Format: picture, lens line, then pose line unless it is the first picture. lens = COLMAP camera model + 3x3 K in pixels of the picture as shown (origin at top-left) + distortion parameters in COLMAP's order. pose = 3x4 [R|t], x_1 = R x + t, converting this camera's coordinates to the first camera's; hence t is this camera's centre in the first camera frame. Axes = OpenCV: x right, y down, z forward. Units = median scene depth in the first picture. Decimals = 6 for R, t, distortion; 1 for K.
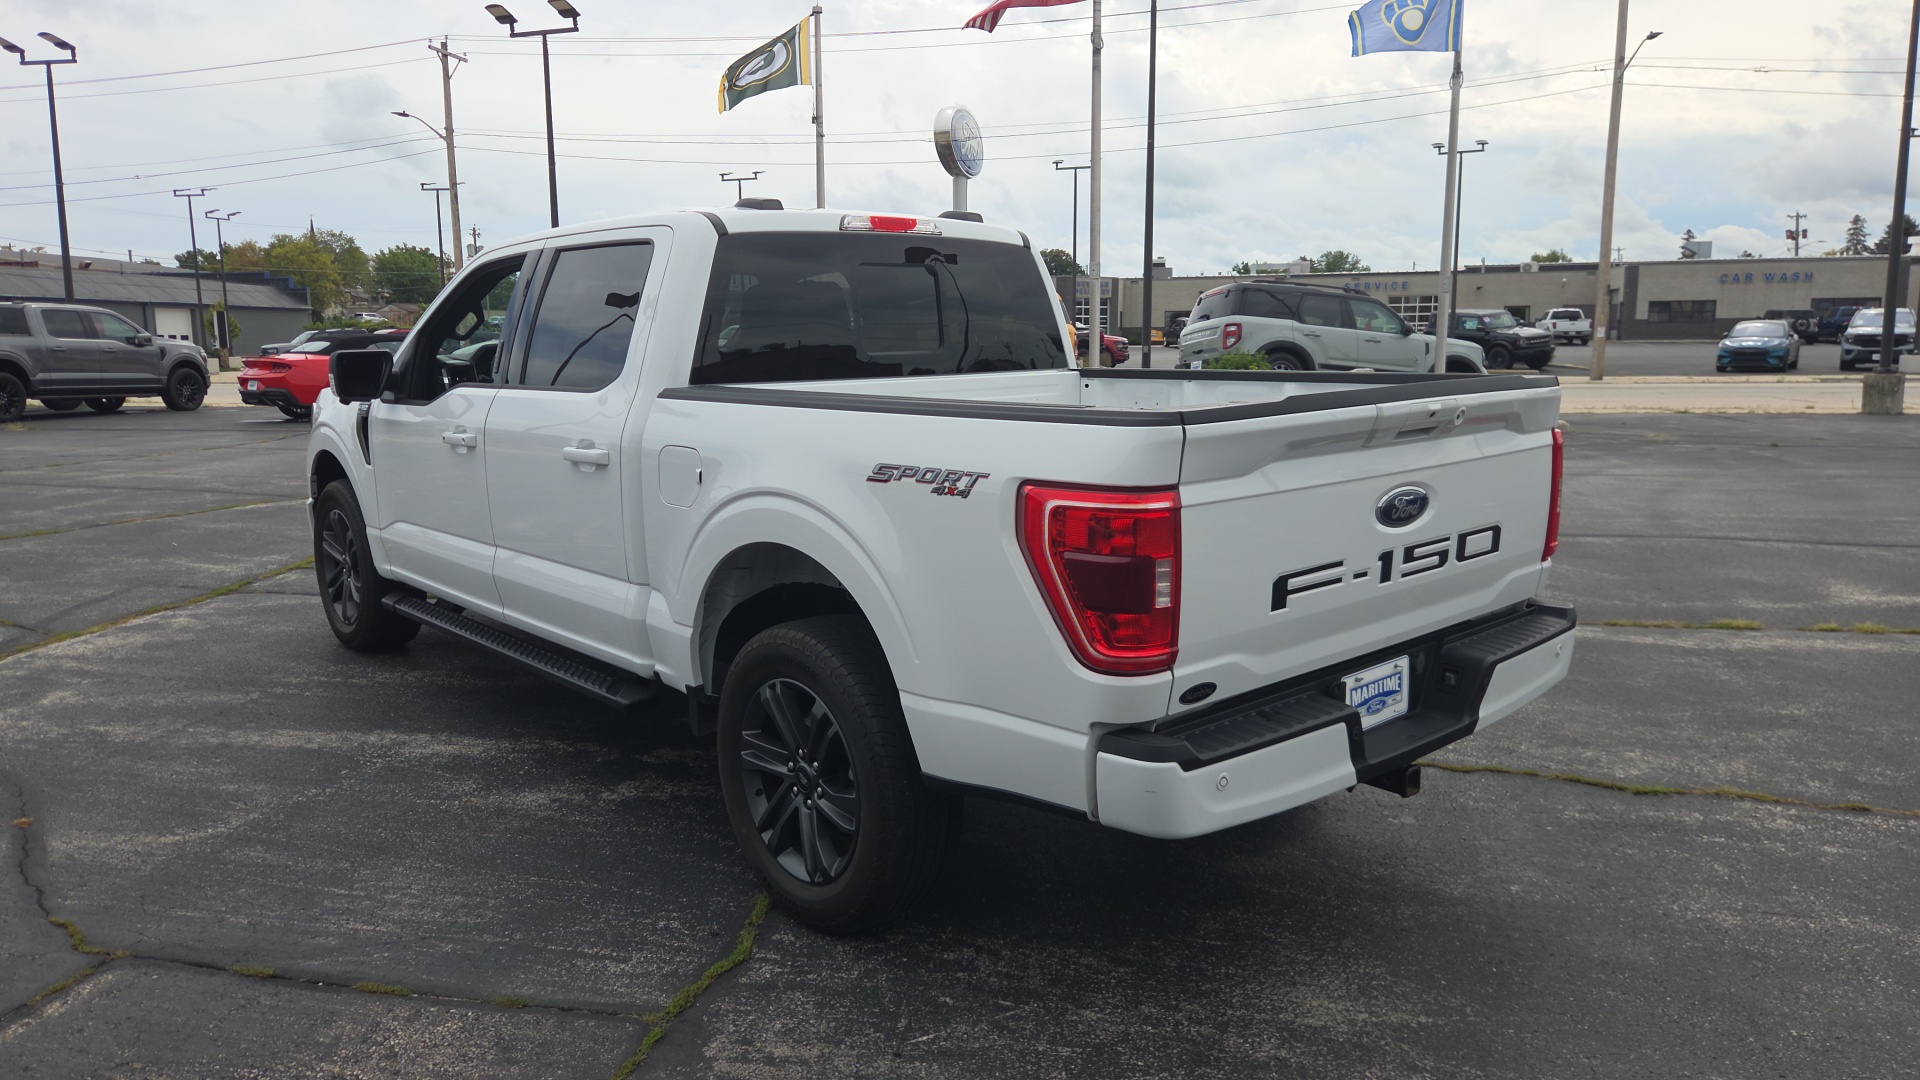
lens RADIAL K [[1282.7, 0, 958.2], [0, 1282.7, 527.0], [0, 0, 1]] dist [0.070861, -0.049129]
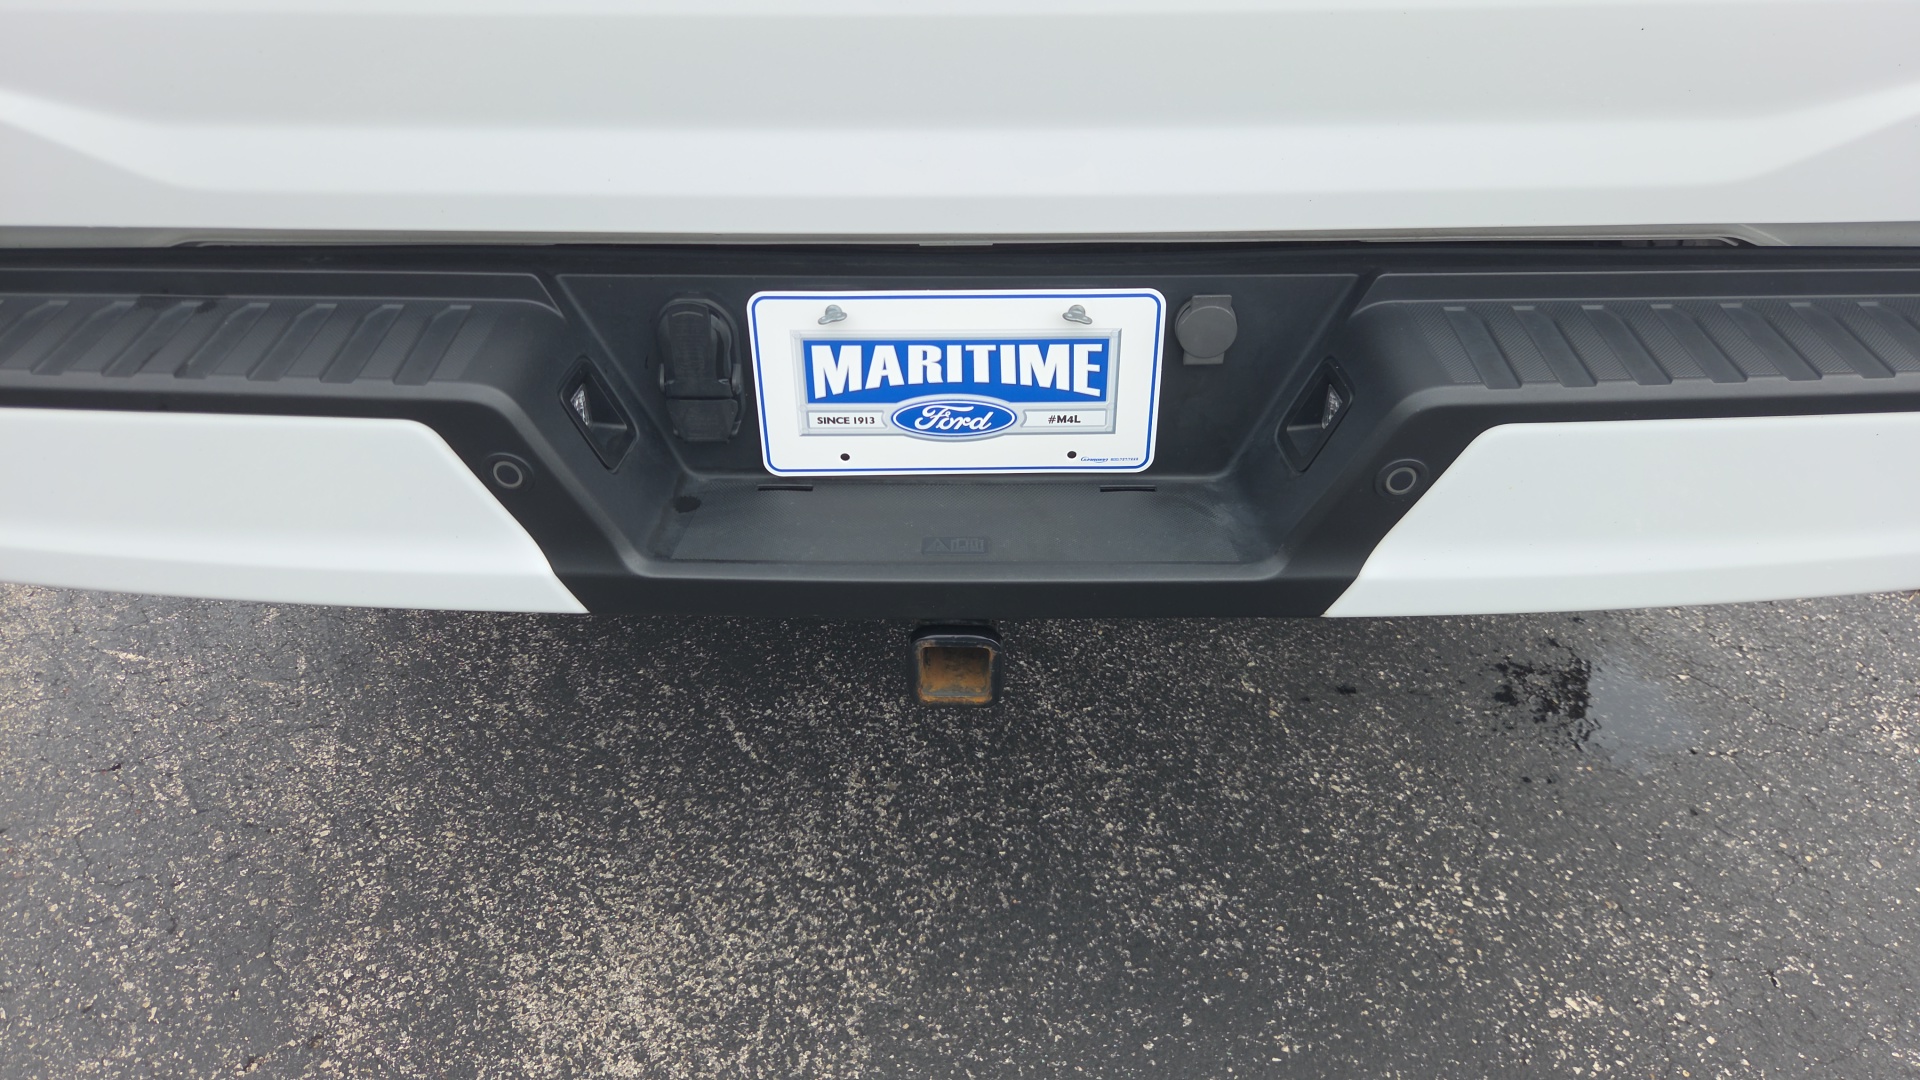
lens RADIAL K [[1154.8, 0, 945.1], [0, 1154.8, 427.9], [0, 0, 1]] dist [0.069267, -0.045592]
pose [[0.727143, 0.363523, -0.582335, 0.364463], [-0.107595, 0.898150, 0.426321, 0.017138], [0.678002, -0.247340, 0.692196, 0.605423]]
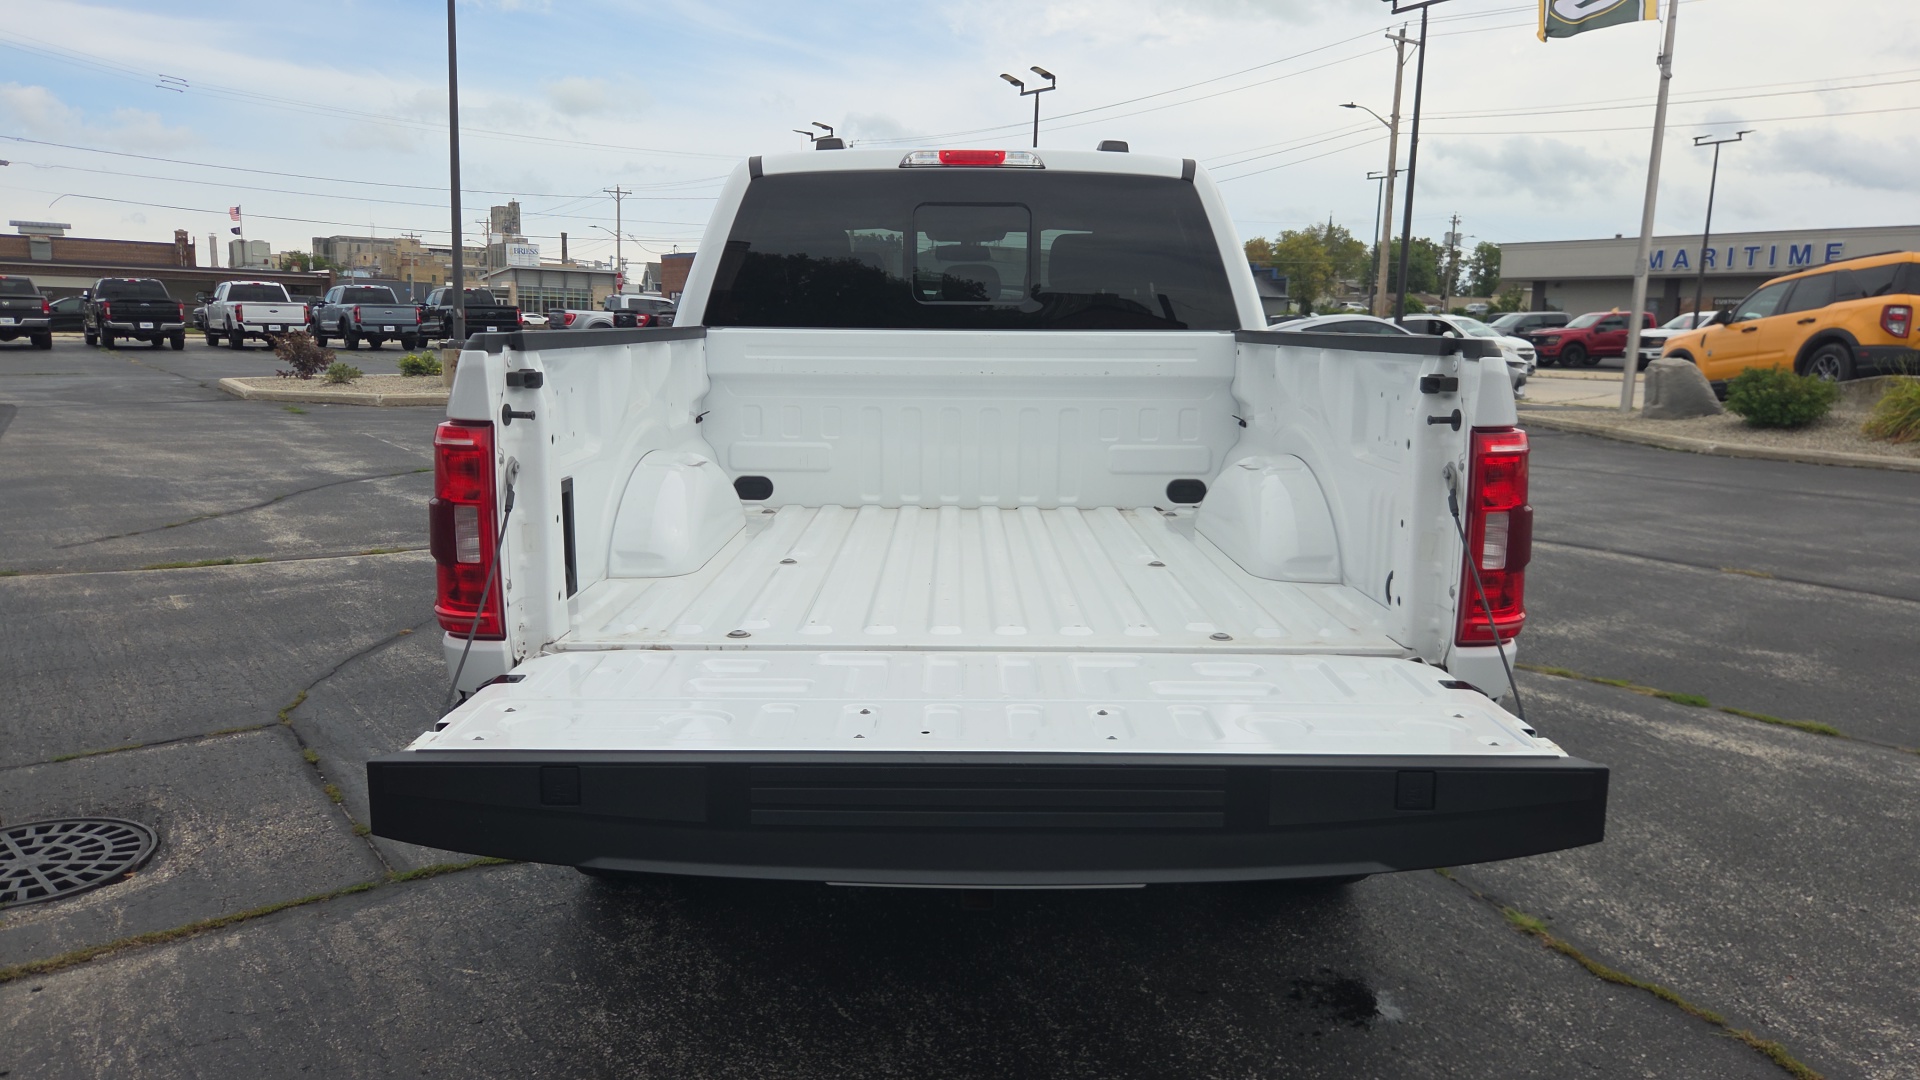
lens RADIAL K [[1282.6, 0, 959.7], [0, 1282.6, 532.3], [0, 0, 1]] dist [0.076711, -0.064932]
pose [[0.746855, 0.129001, -0.652355, 0.582605], [-0.121671, 0.990952, 0.056662, -0.026679], [0.653761, 0.037054, 0.755793, 0.328004]]
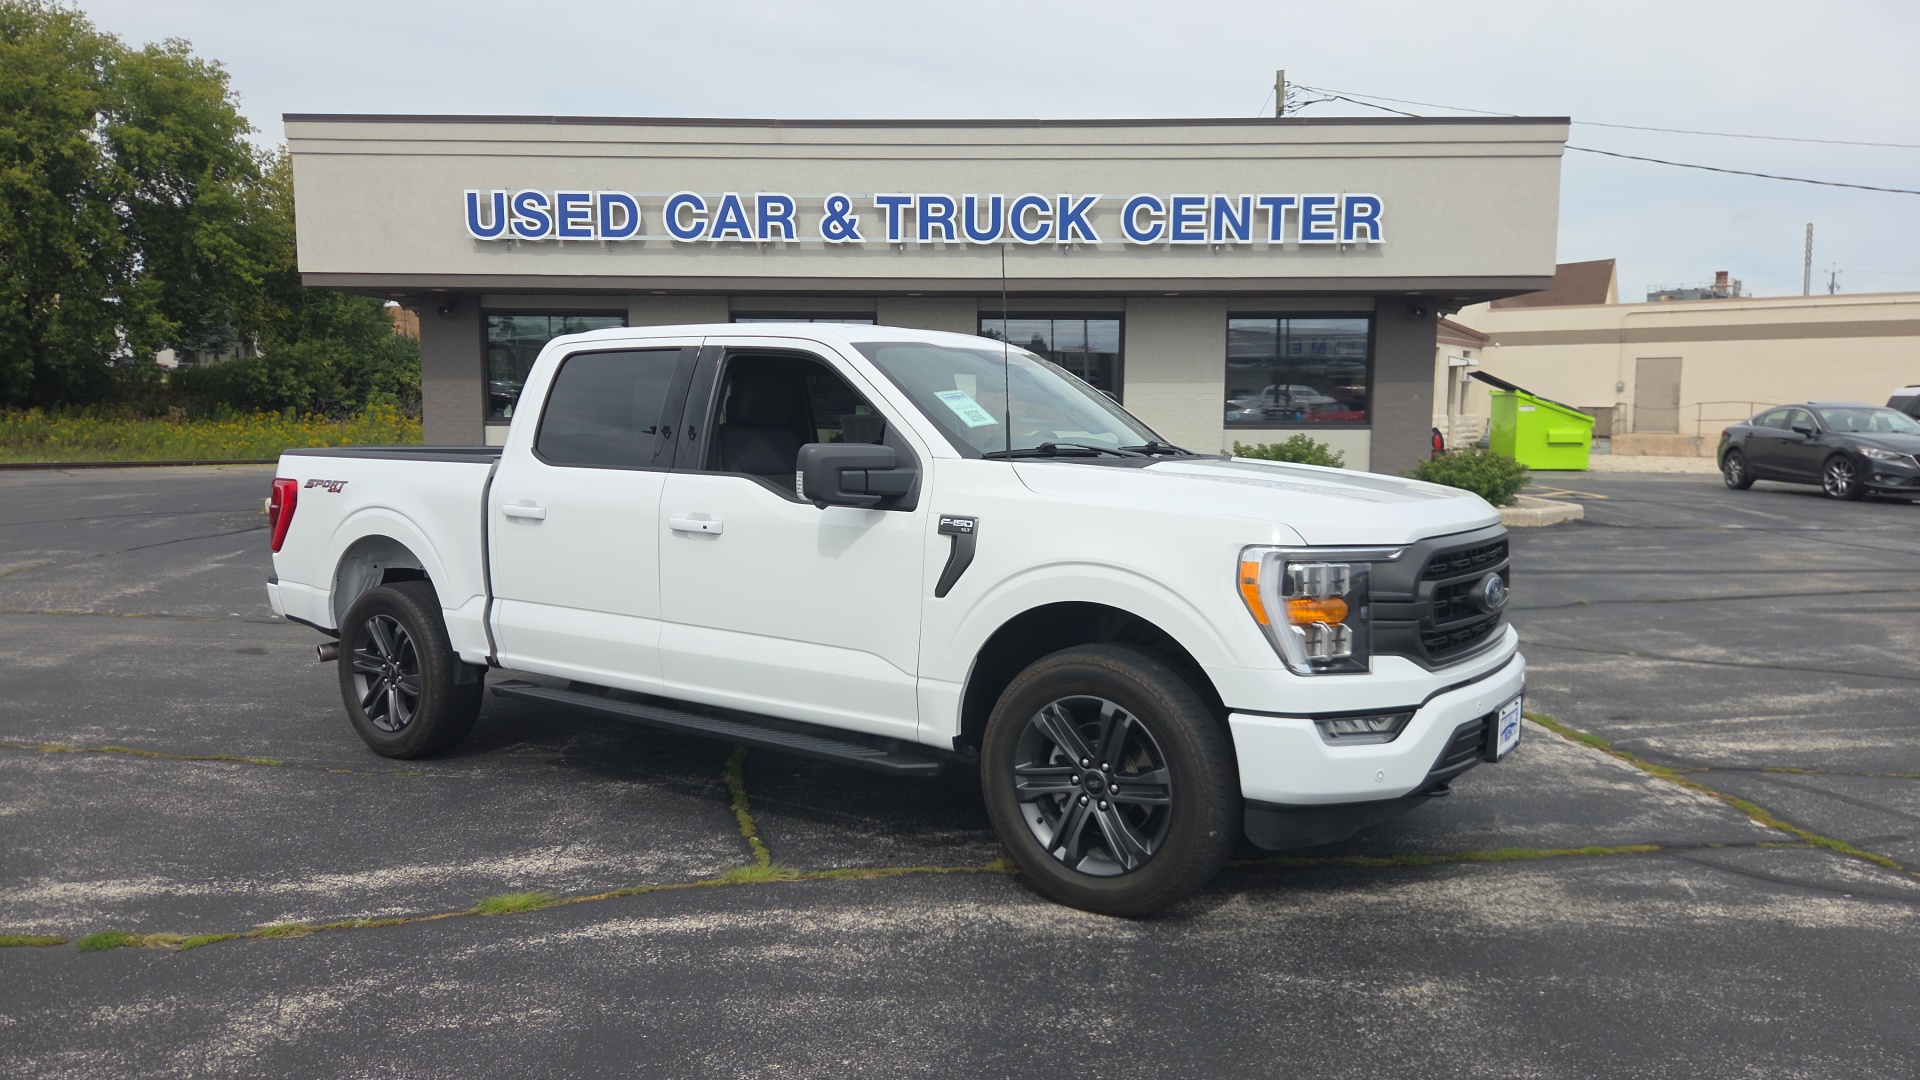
lens RADIAL K [[1285.0, 0, 964.6], [0, 1285.0, 529.9], [0, 0, 1]] dist [0.074413, -0.071223]
pose [[-0.972638, 0.020212, -0.231443, -0.040546], [-0.034148, 0.972950, 0.228476, -0.389977], [0.229801, 0.230128, -0.945639, 2.547444]]
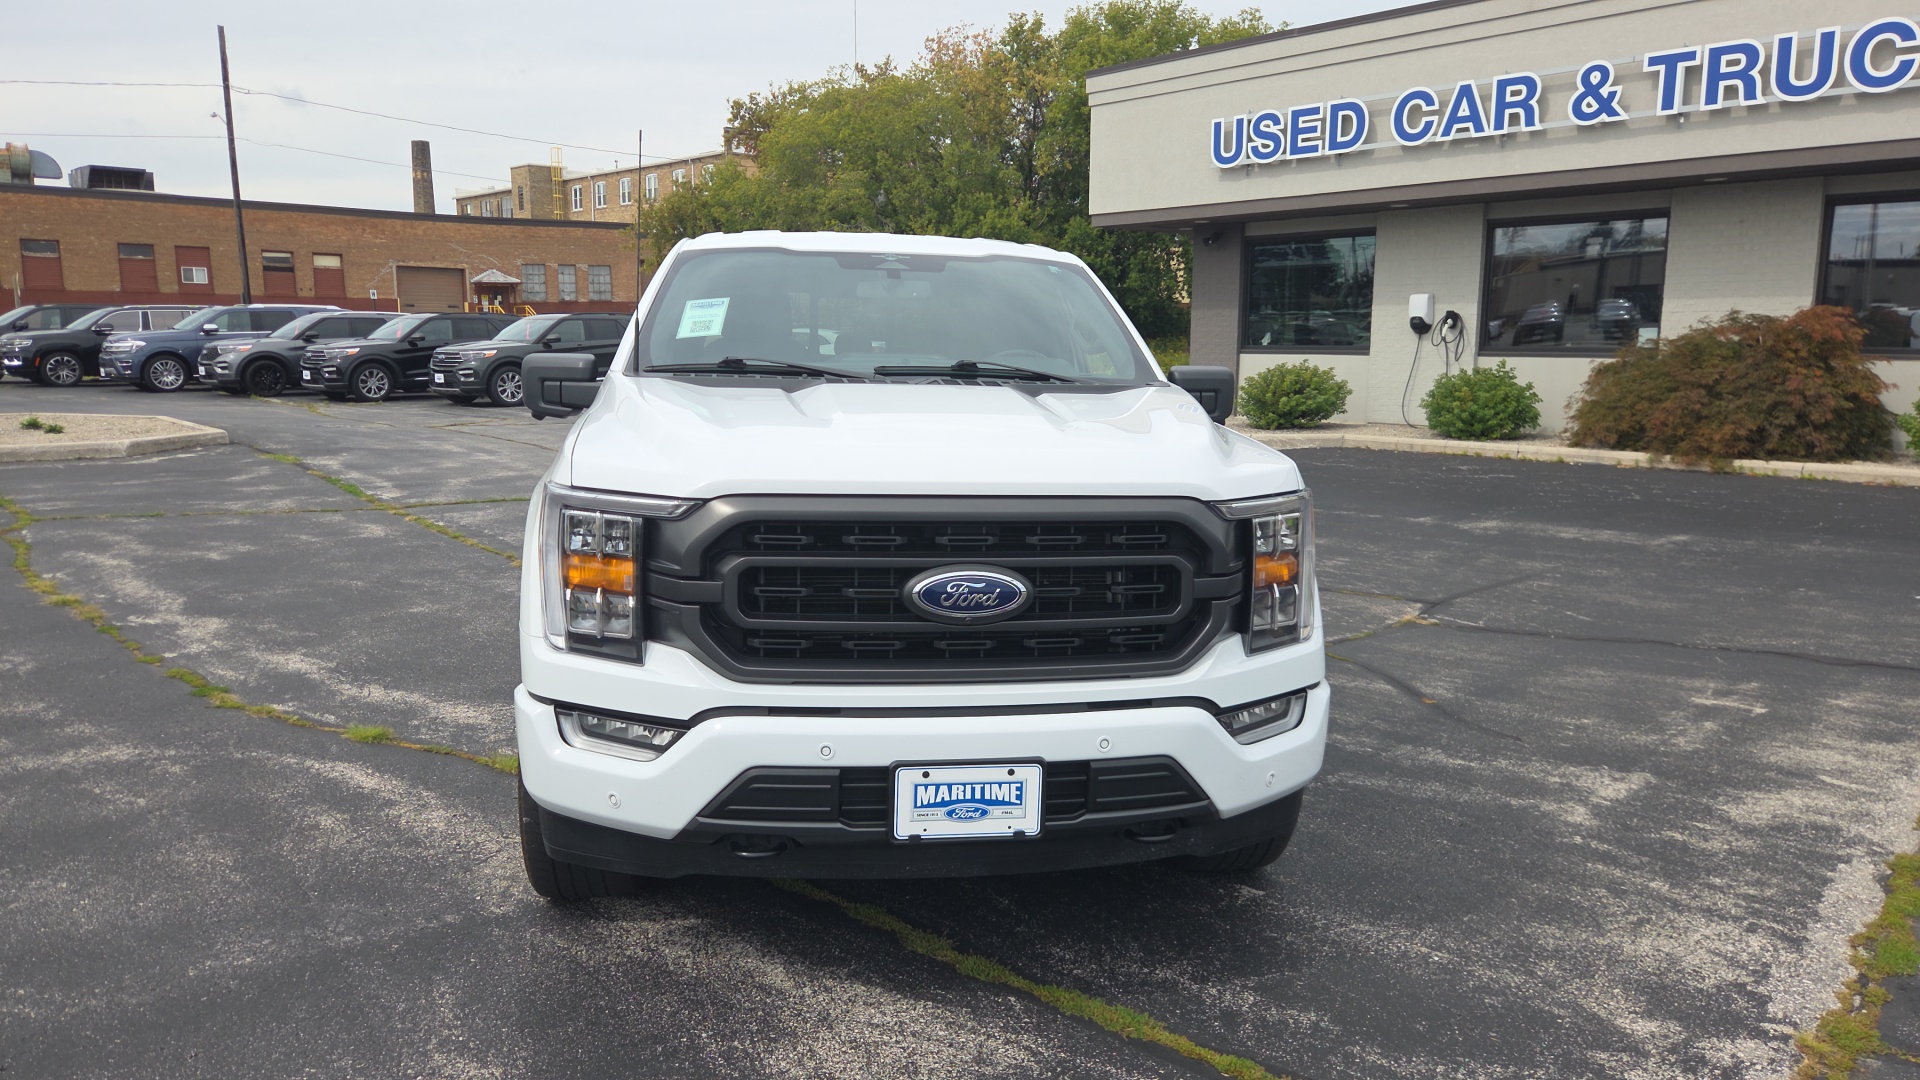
lens RADIAL K [[1285.0, 0, 964.6], [0, 1285.0, 529.9], [0, 0, 1]] dist [0.074413, -0.071223]
pose [[-0.838382, -0.080879, 0.539050, -0.984657], [0.074498, 0.962649, 0.260301, -0.328315], [-0.539969, 0.258390, -0.801042, 2.222932]]
